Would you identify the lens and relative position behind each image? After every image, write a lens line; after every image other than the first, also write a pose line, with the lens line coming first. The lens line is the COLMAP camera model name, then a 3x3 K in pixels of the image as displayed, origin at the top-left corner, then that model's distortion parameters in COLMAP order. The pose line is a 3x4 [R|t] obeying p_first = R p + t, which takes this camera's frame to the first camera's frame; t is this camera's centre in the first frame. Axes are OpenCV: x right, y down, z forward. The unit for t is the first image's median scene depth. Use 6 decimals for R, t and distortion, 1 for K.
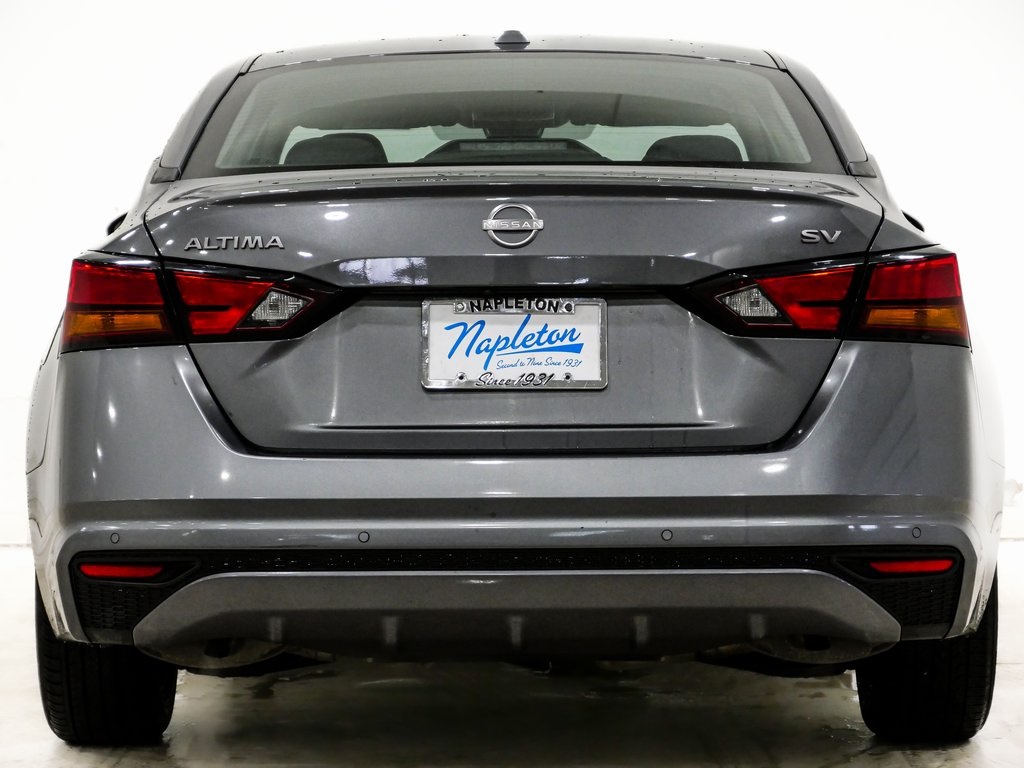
lens RADIAL K [[4219.6, 0, 511.6], [0, 4219.6, 382.9], [0, 0, 1]] dist [-0.313532, 0.000000]
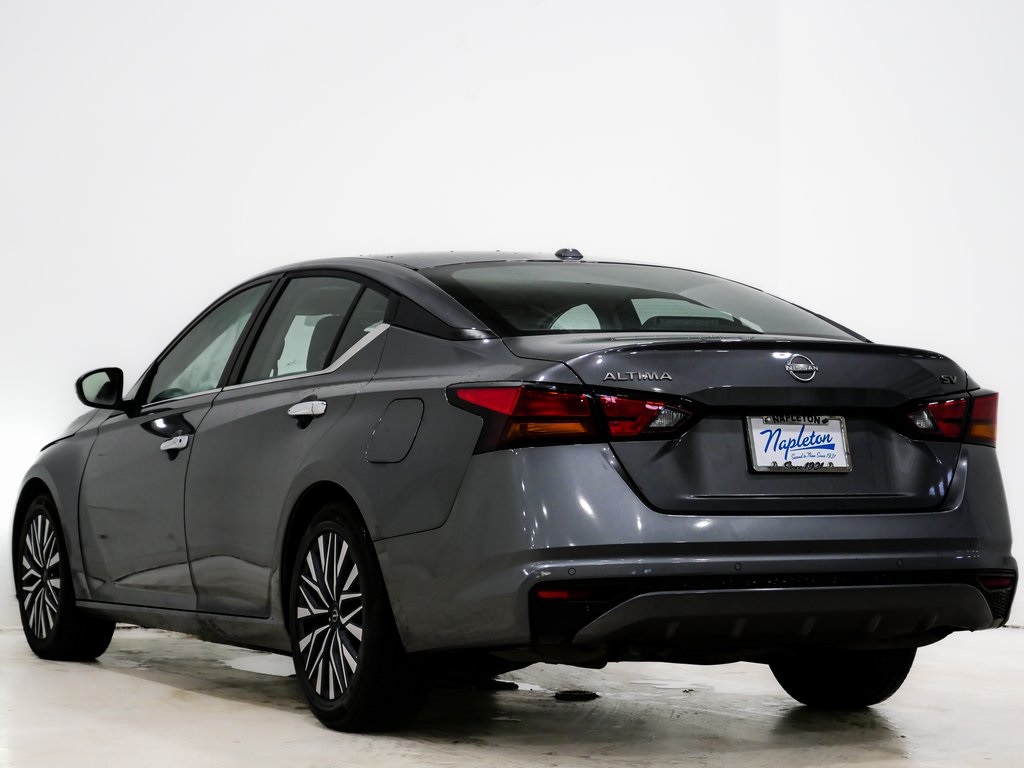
lens RADIAL K [[2526.6, 0, 514.2], [0, 2526.6, 383.4], [0, 0, 1]] dist [0.146279, 0.000000]
pose [[0.894962, 0.017500, 0.445799, -0.517887], [0.002973, 0.998974, -0.045182, 0.010774], [-0.446133, 0.041762, 0.893992, 0.198091]]
